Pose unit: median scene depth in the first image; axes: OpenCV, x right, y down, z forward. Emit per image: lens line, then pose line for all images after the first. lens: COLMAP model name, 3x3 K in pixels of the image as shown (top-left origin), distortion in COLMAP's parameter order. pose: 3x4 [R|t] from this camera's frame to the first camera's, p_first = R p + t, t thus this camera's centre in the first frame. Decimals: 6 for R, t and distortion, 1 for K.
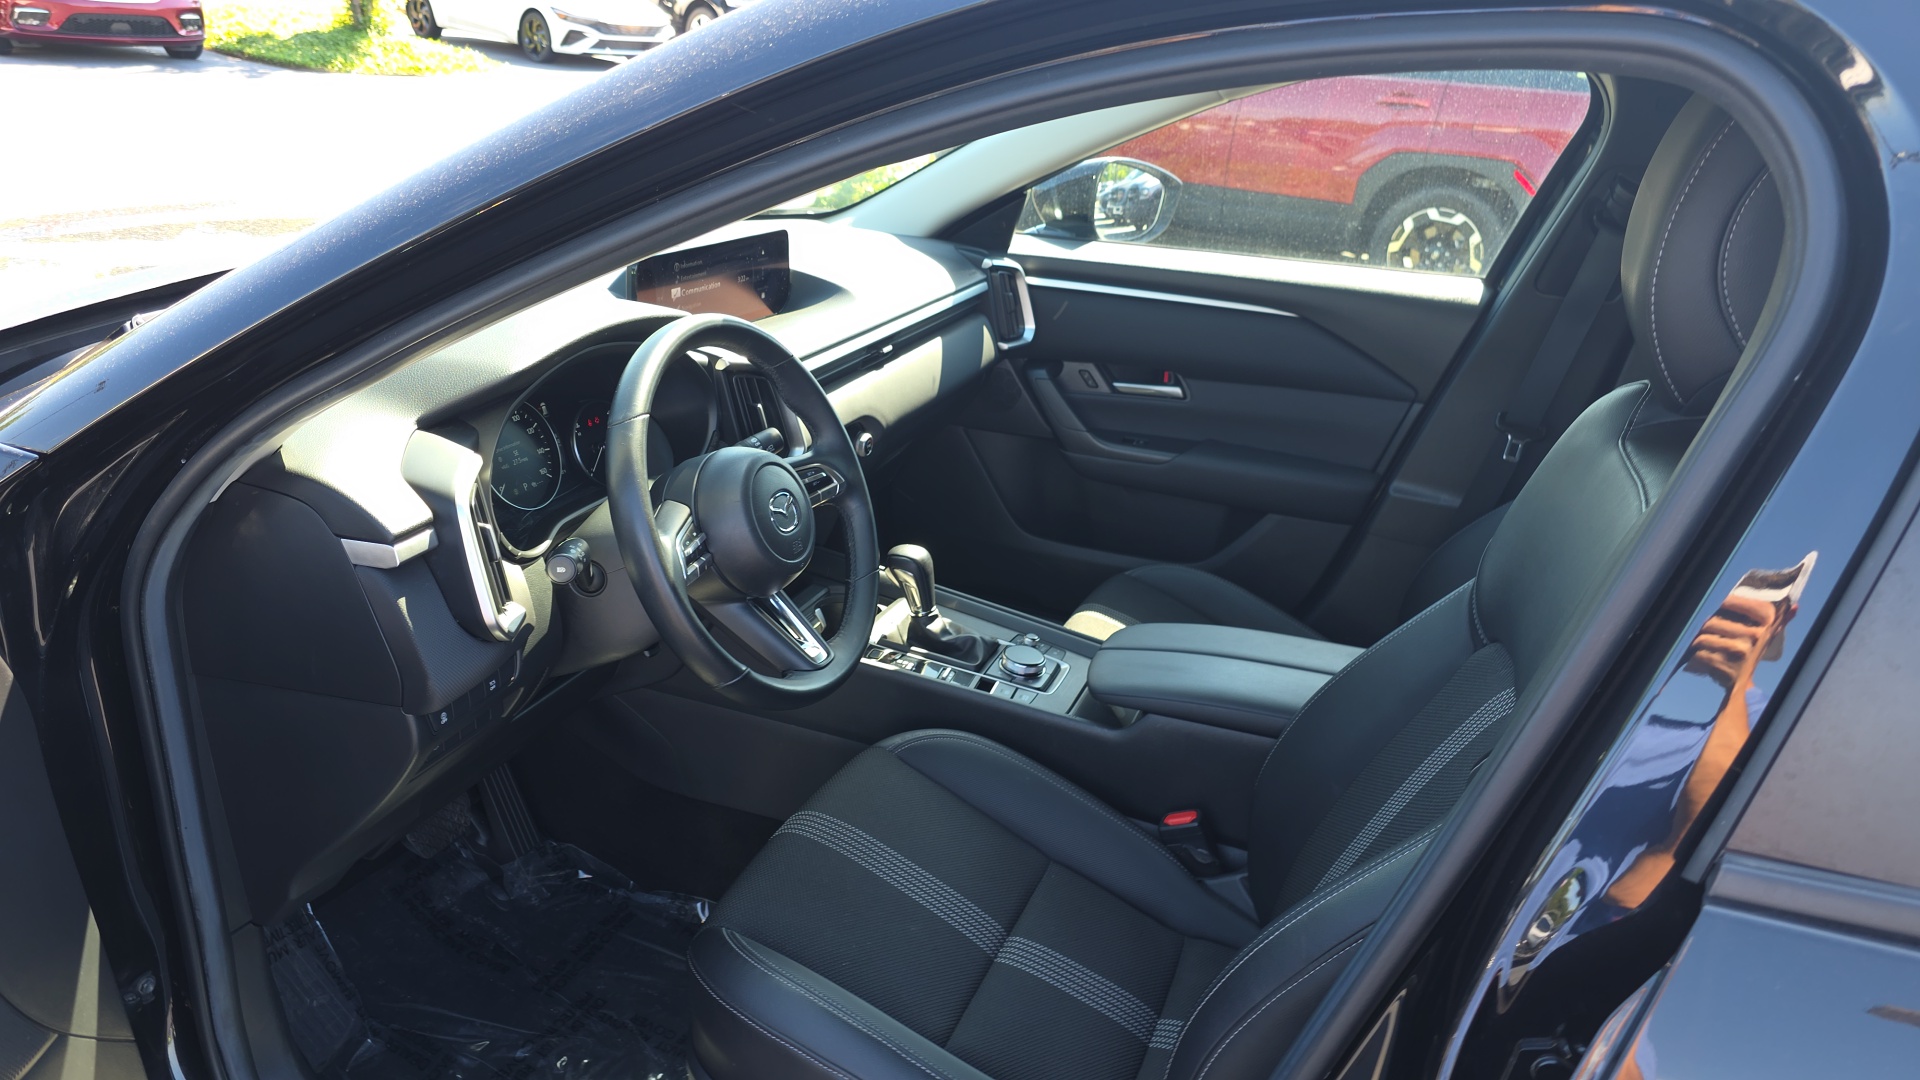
lens RADIAL K [[1315.5, 0, 959.9], [0, 1315.5, 561.9], [0, 0, 1]] dist [0.112086, -0.120778]
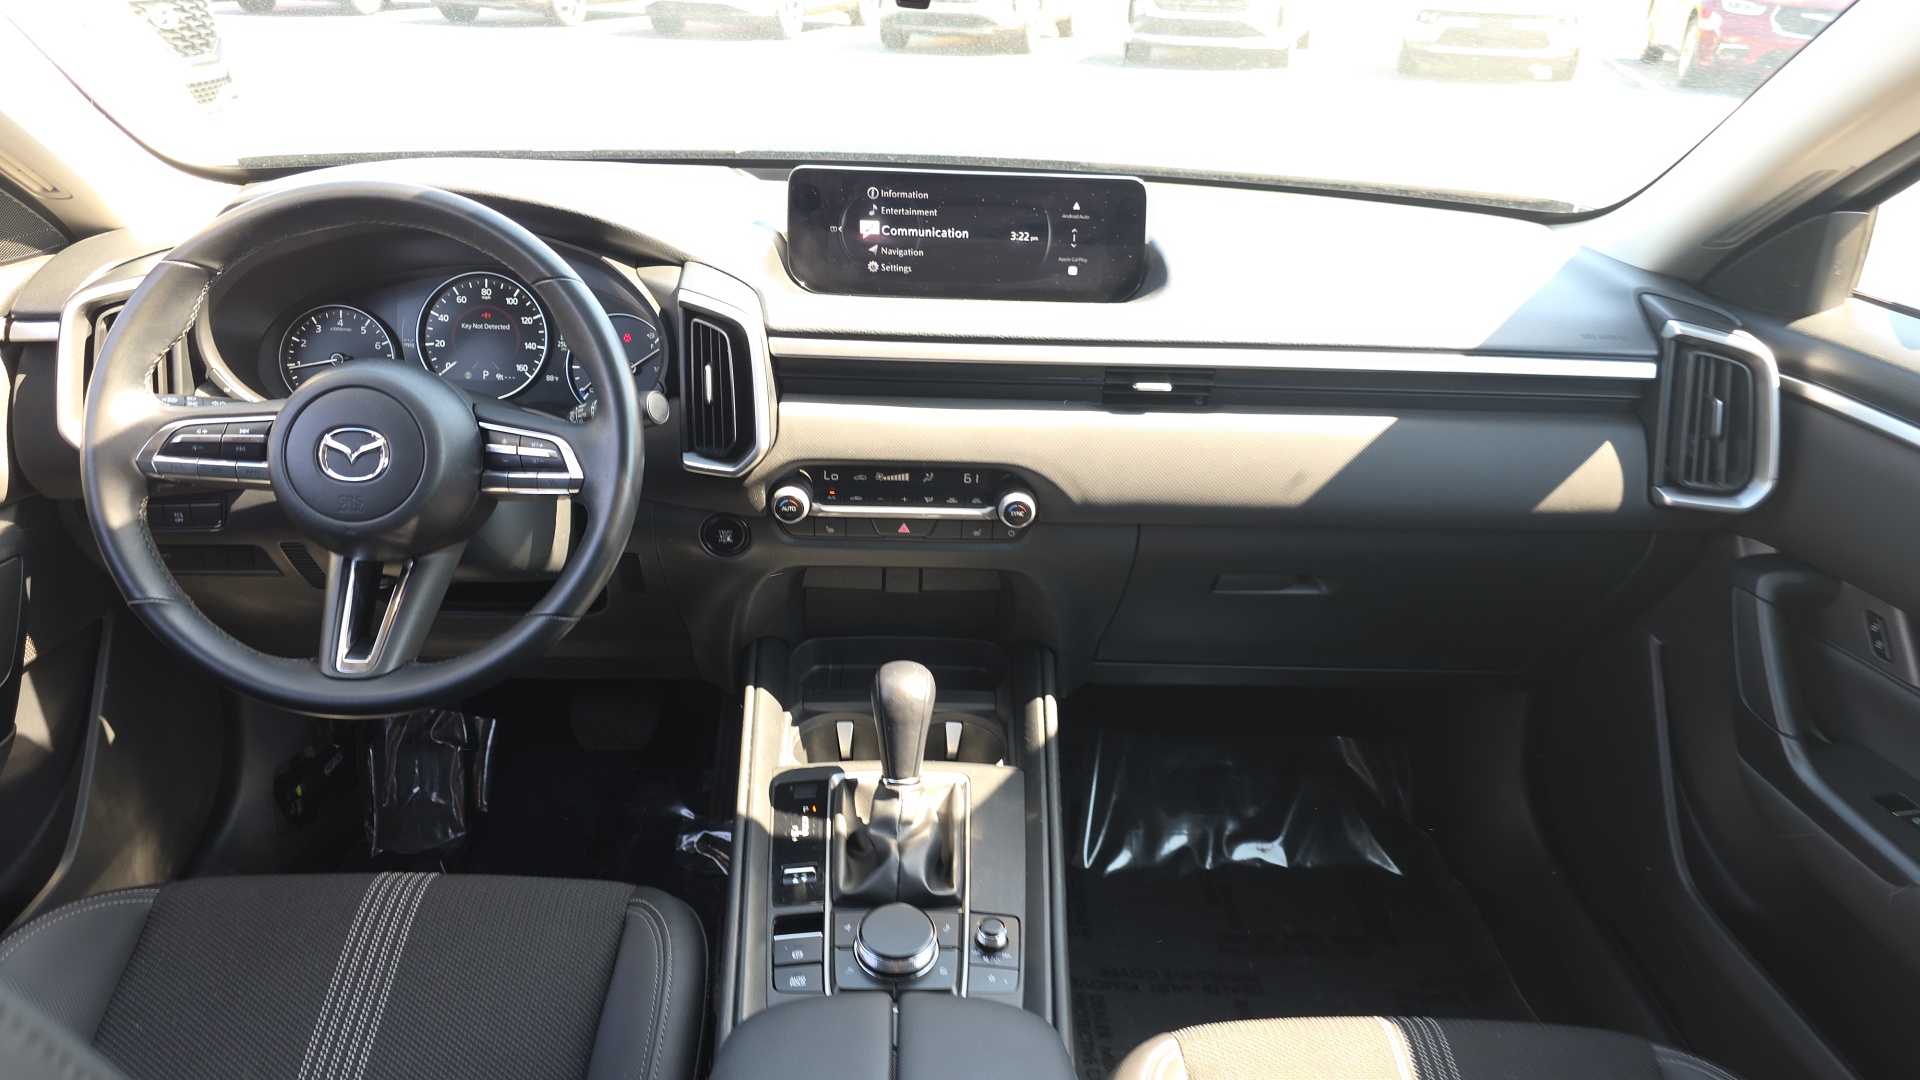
lens RADIAL K [[1306.5, 0, 960.0], [0, 1306.5, 540.0], [0, 0, 1]] dist [0.083024, -0.101903]
pose [[0.386731, 0.319215, -0.865183, 0.366660], [-0.364105, 0.914812, 0.174774, -0.138875], [0.847270, 0.247426, 0.470014, 0.542372]]
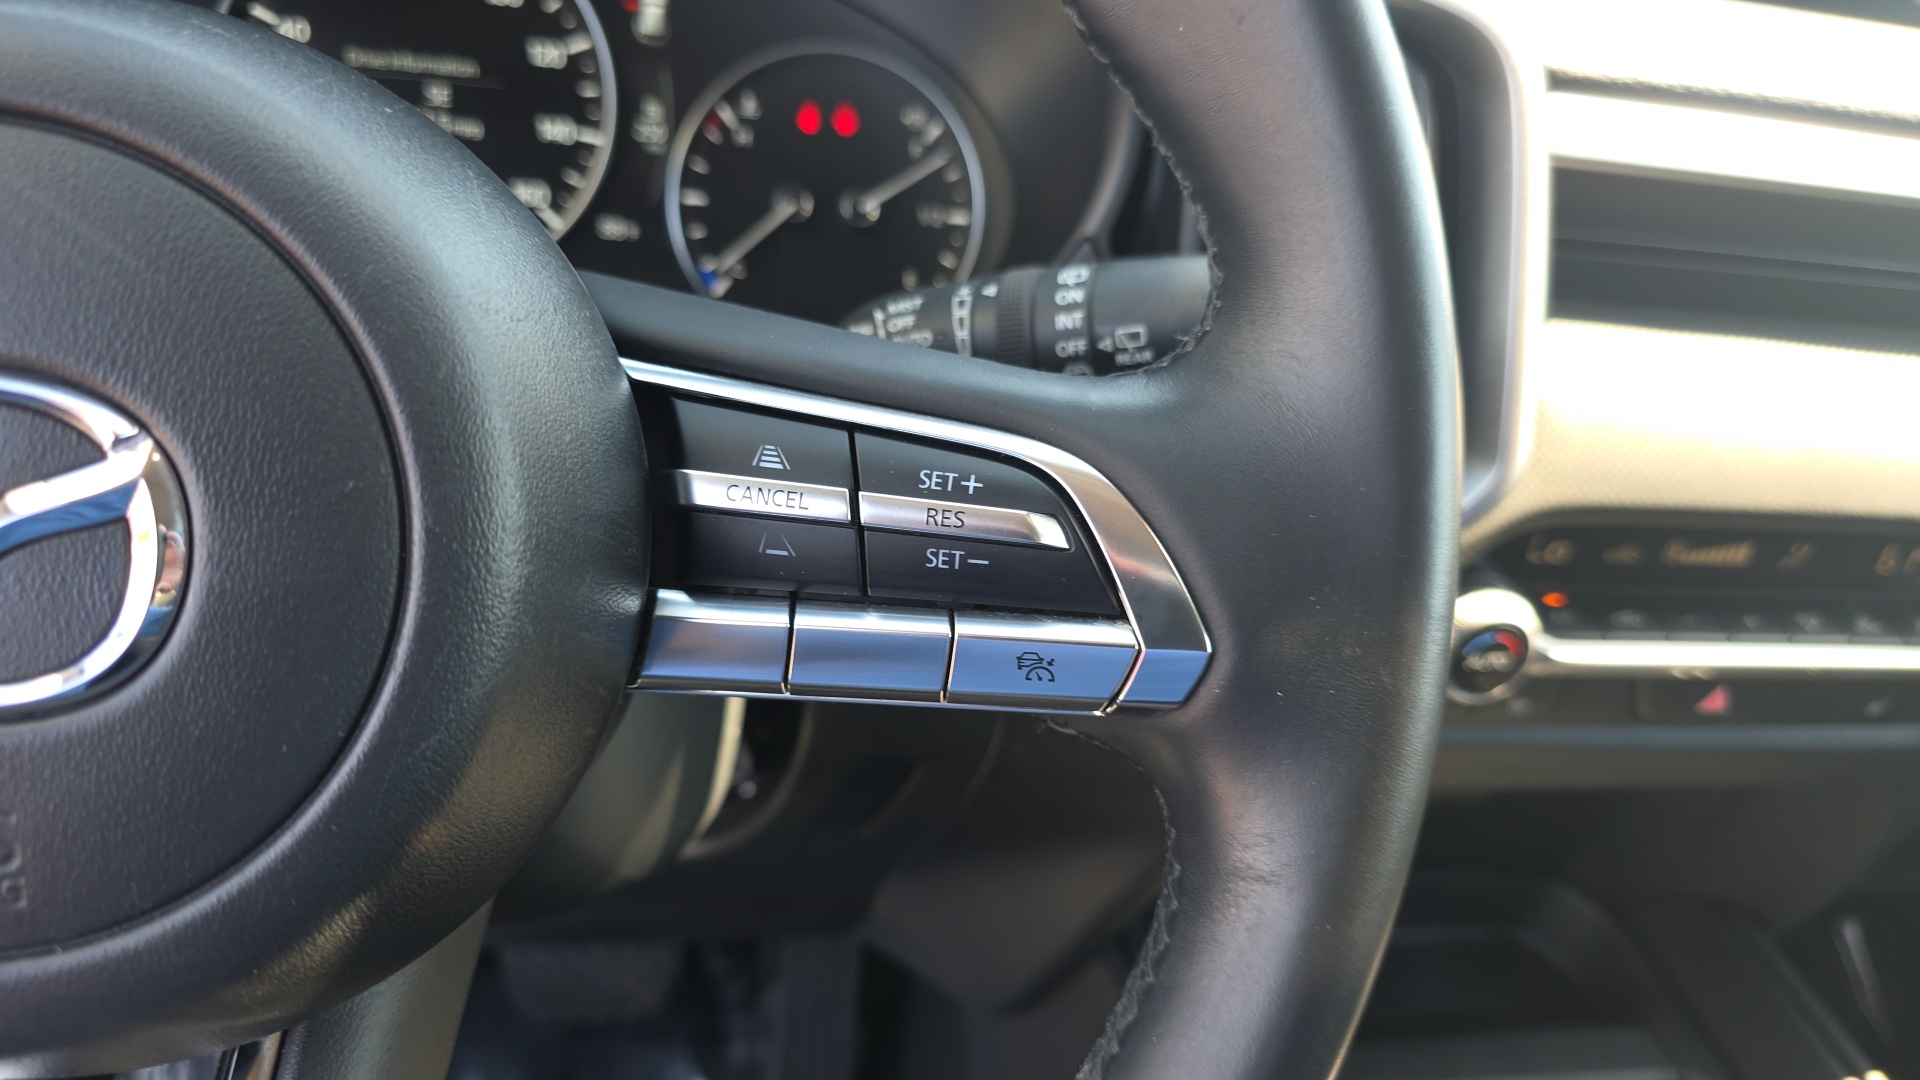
lens RADIAL K [[1355.2, 0, 960.0], [0, 1355.2, 540.0], [0, 0, 1]] dist [0.044775, -0.102128]
pose [[0.521906, 0.360866, -0.772910, 0.000889], [-0.408251, 0.901261, 0.145121, -0.051371], [0.748963, 0.239801, 0.617697, 0.565969]]
